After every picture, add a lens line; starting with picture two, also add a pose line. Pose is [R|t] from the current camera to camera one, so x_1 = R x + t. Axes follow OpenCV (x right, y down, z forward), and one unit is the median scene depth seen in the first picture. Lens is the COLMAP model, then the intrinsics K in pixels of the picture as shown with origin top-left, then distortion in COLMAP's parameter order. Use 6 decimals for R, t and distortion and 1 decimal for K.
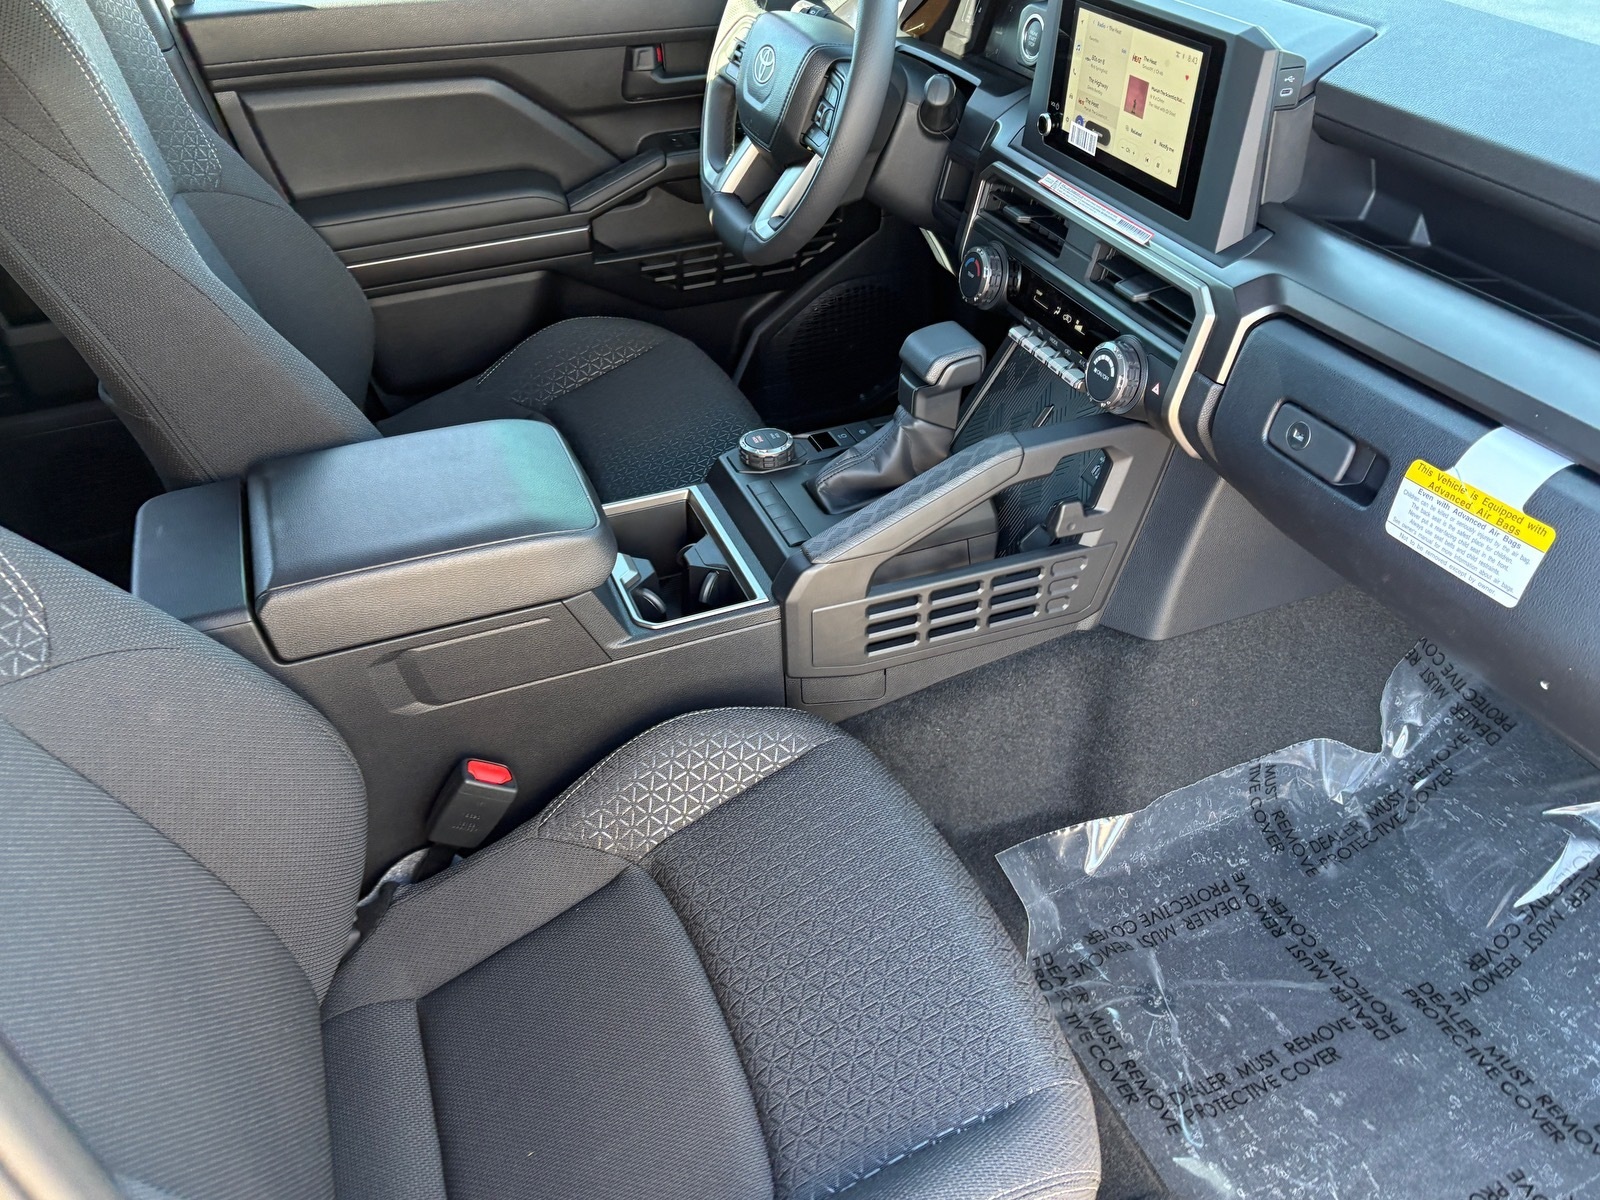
lens RADIAL K [[1297.7, 0, 754.2], [0, 1297.7, 592.8], [0, 0, 1]] dist [0.003892, 0.011838]
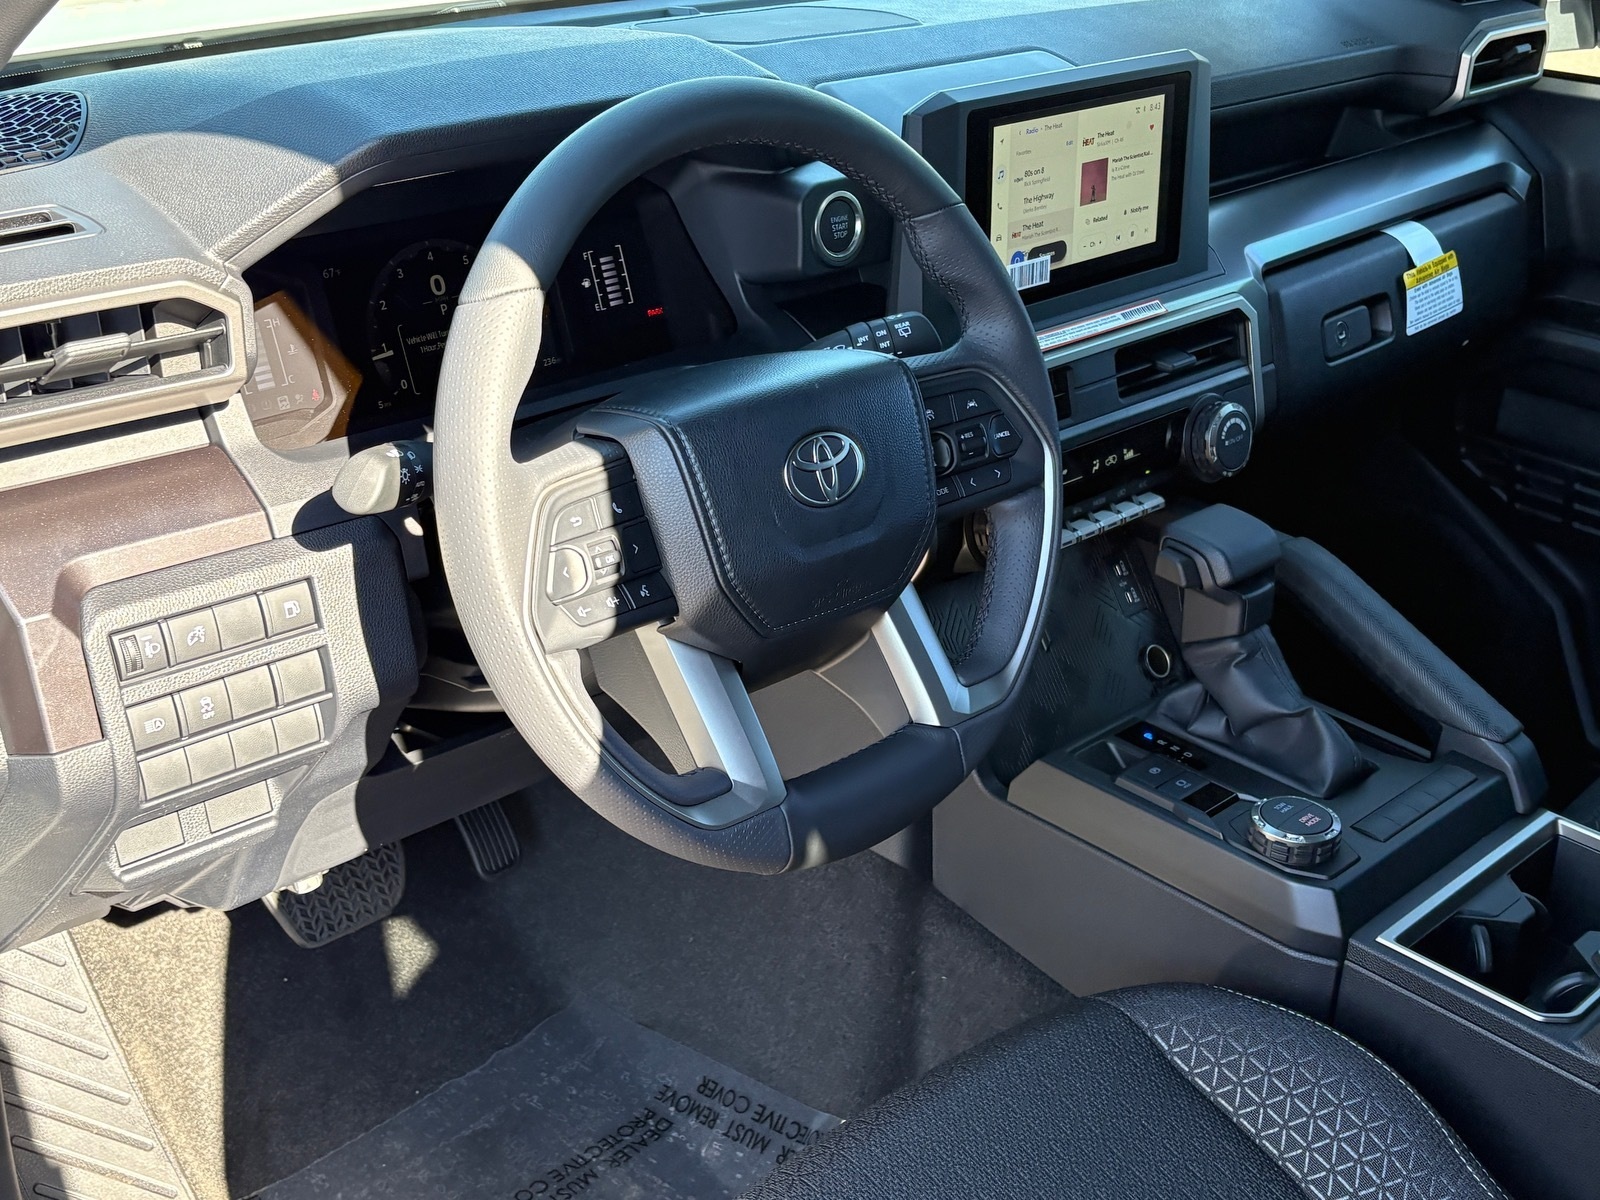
lens RADIAL K [[1932.9, 0, 800.0], [0, 1932.9, 600.0], [0, 0, 1]] dist [0.212276, -0.821093]
pose [[-0.422350, -0.362586, 0.830754, -0.719134], [0.516039, 0.657303, 0.549233, -0.942071], [-0.745201, 0.660670, -0.090503, 1.366549]]
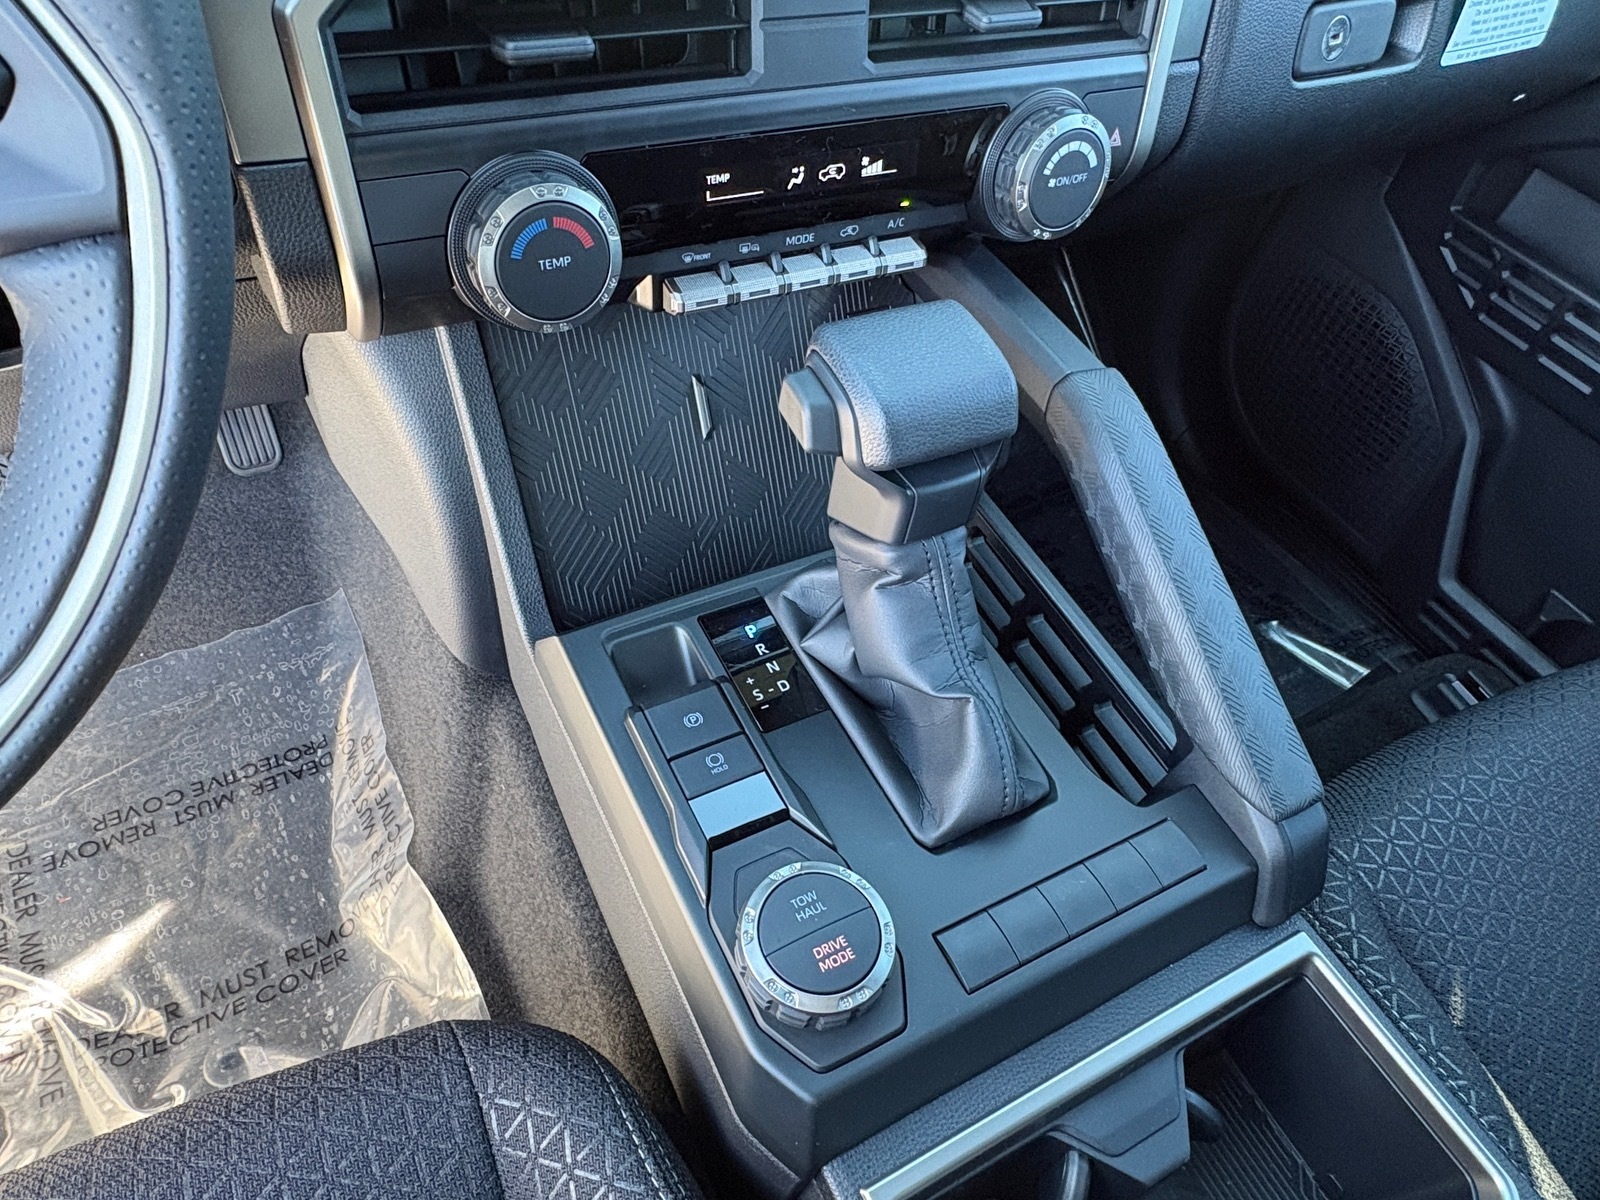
lens RADIAL K [[1007.3, 0, 773.2], [0, 1007.3, 600.1], [0, 0, 1]] dist [0.000109, 0.001392]
pose [[-0.143780, -0.741514, 0.655350, -0.114298], [0.481230, 0.526269, 0.701041, -0.415277], [-0.864722, 0.416170, 0.281172, 1.029115]]
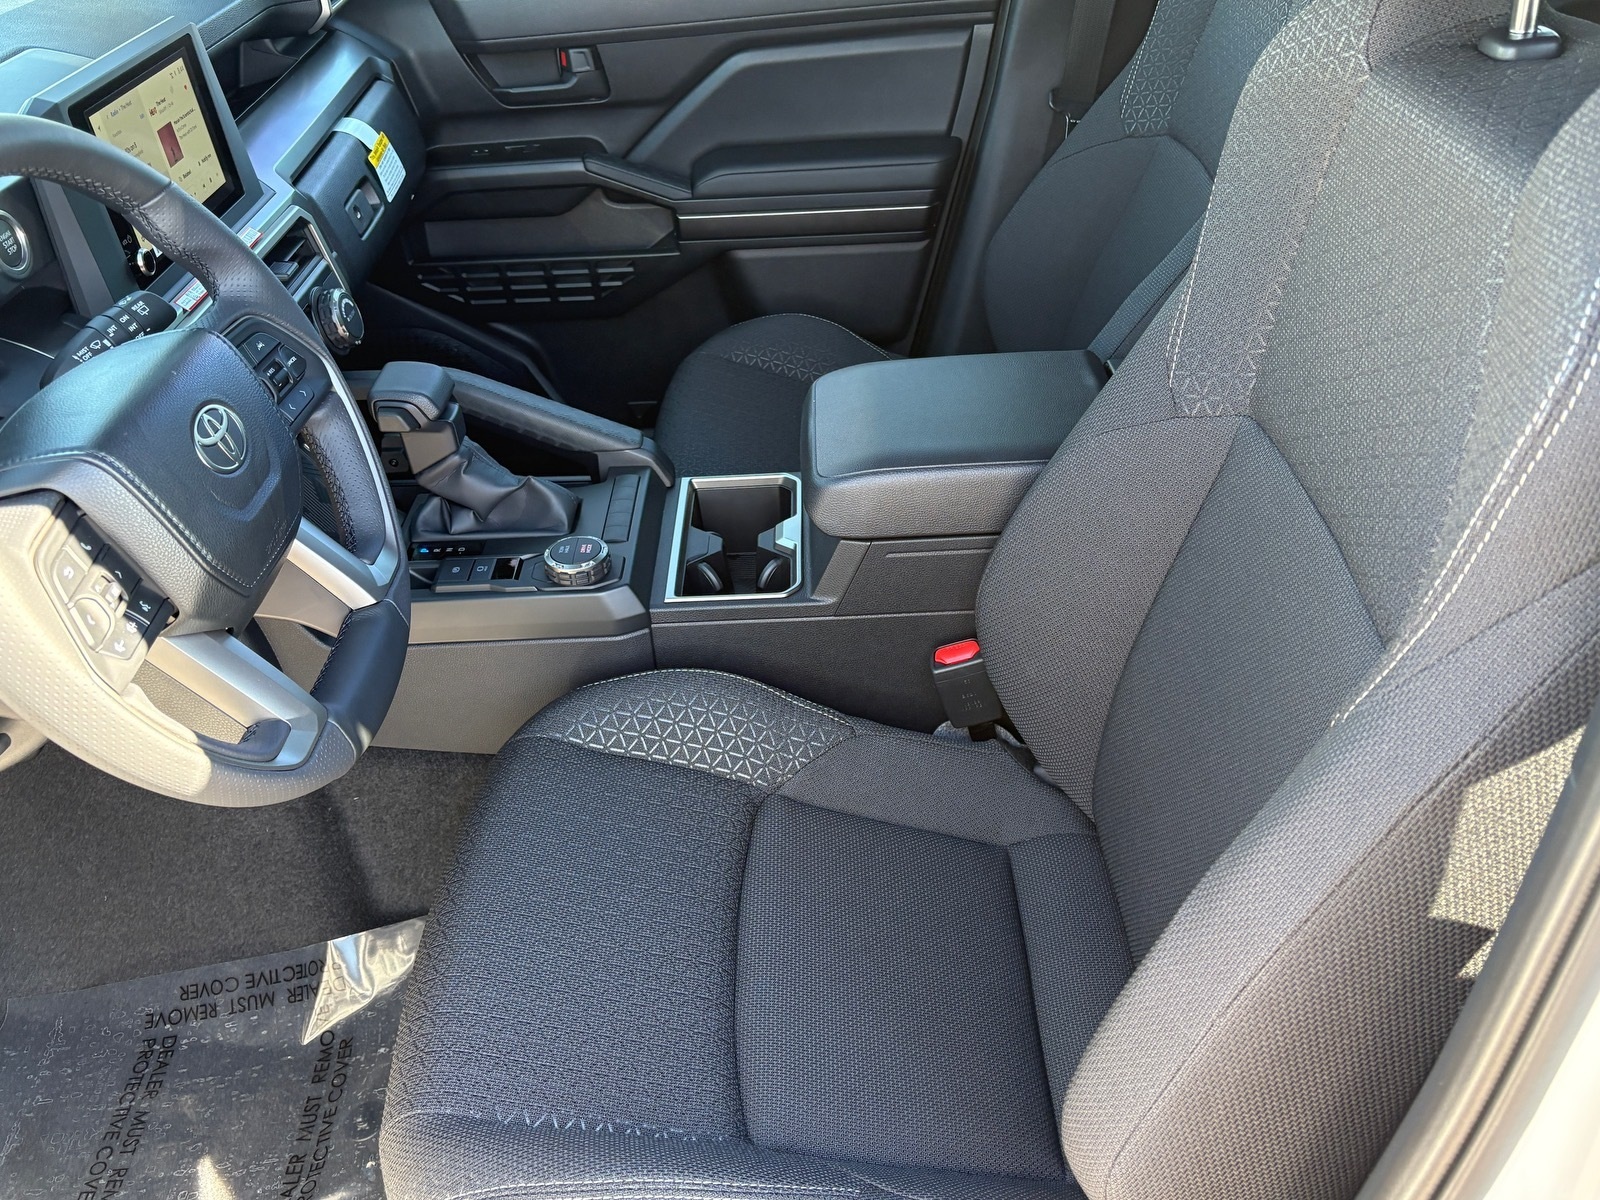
lens RADIAL K [[1398.1, 0, 833.6], [0, 1398.1, 590.8], [0, 0, 1]] dist [0.002429, 0.006094]
pose [[-0.948283, -0.105456, 0.299397, -0.491877], [0.242631, 0.367349, 0.897878, -1.024501], [-0.204670, 0.924085, -0.322764, 1.473878]]
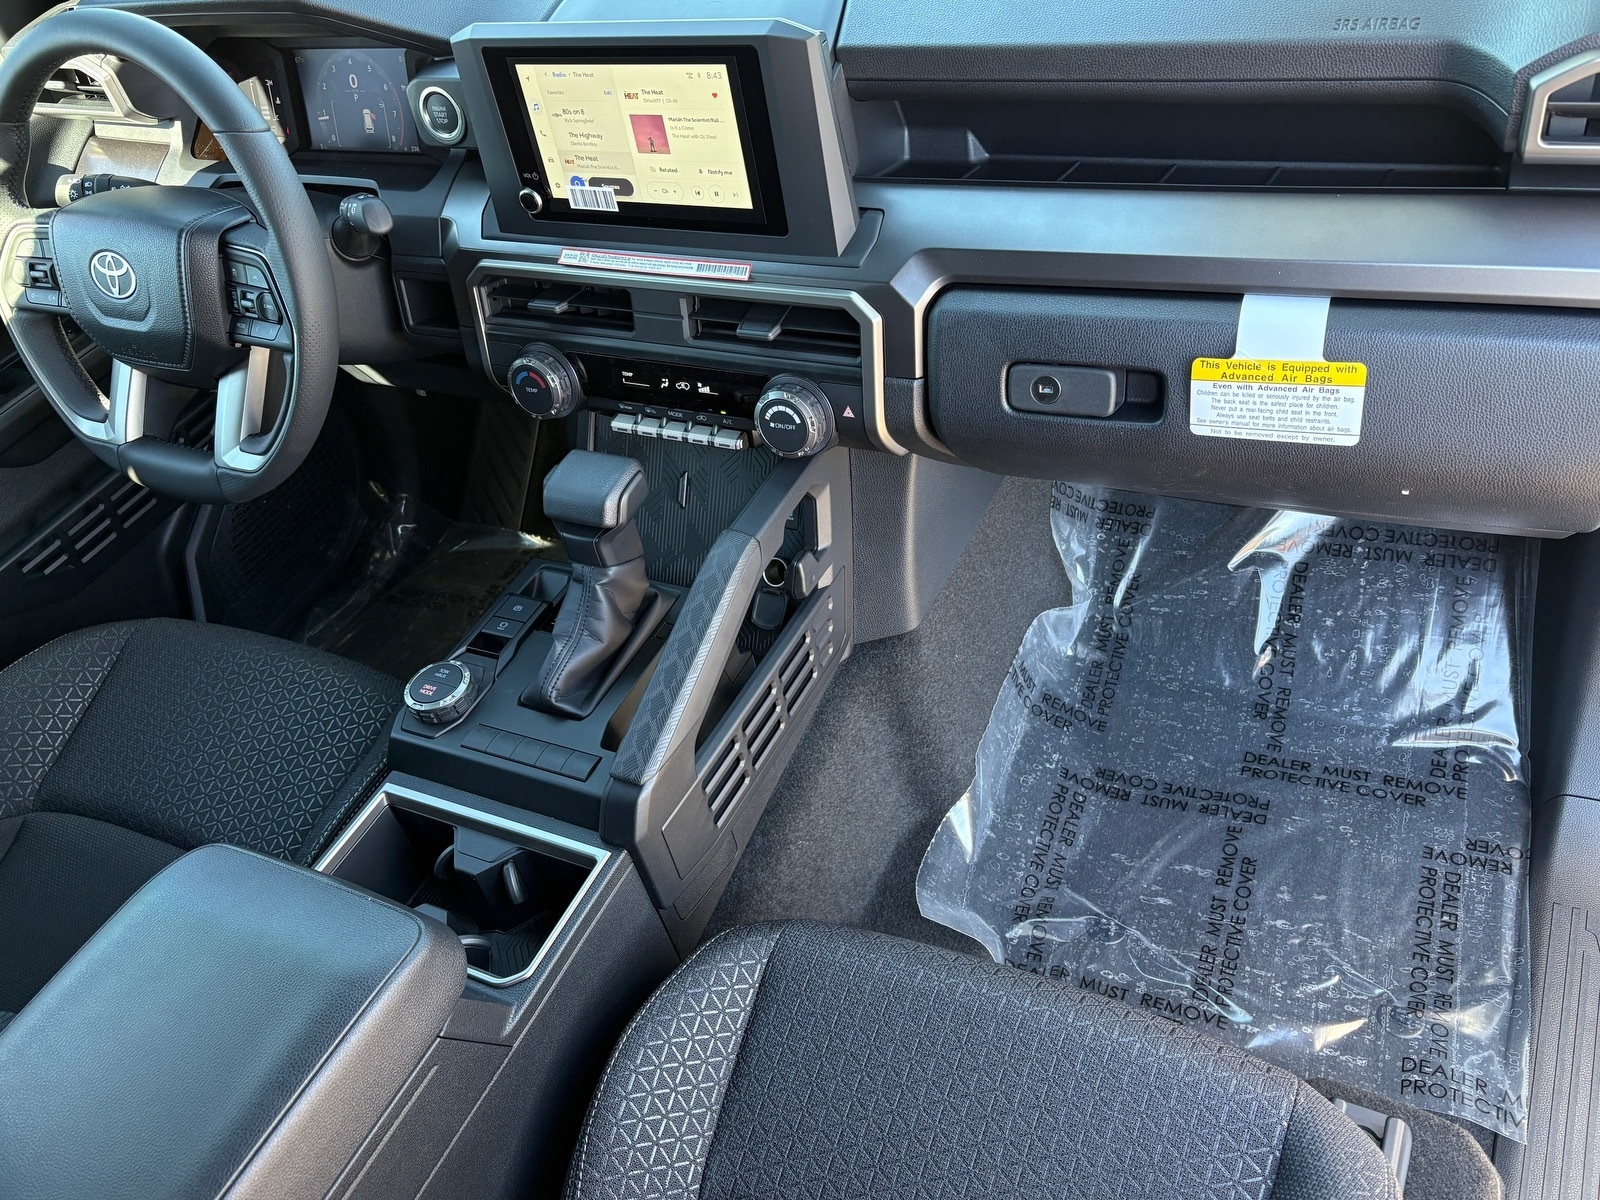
lens RADIAL K [[1298.5, 0, 775.8], [0, 1298.5, 603.8], [0, 0, 1]] dist [0.174686, -0.521951]
pose [[0.714953, -0.542673, 0.440850, -0.198863], [0.529011, 0.832139, 0.166410, -0.212332], [-0.457154, 0.114239, 0.882020, 0.207179]]
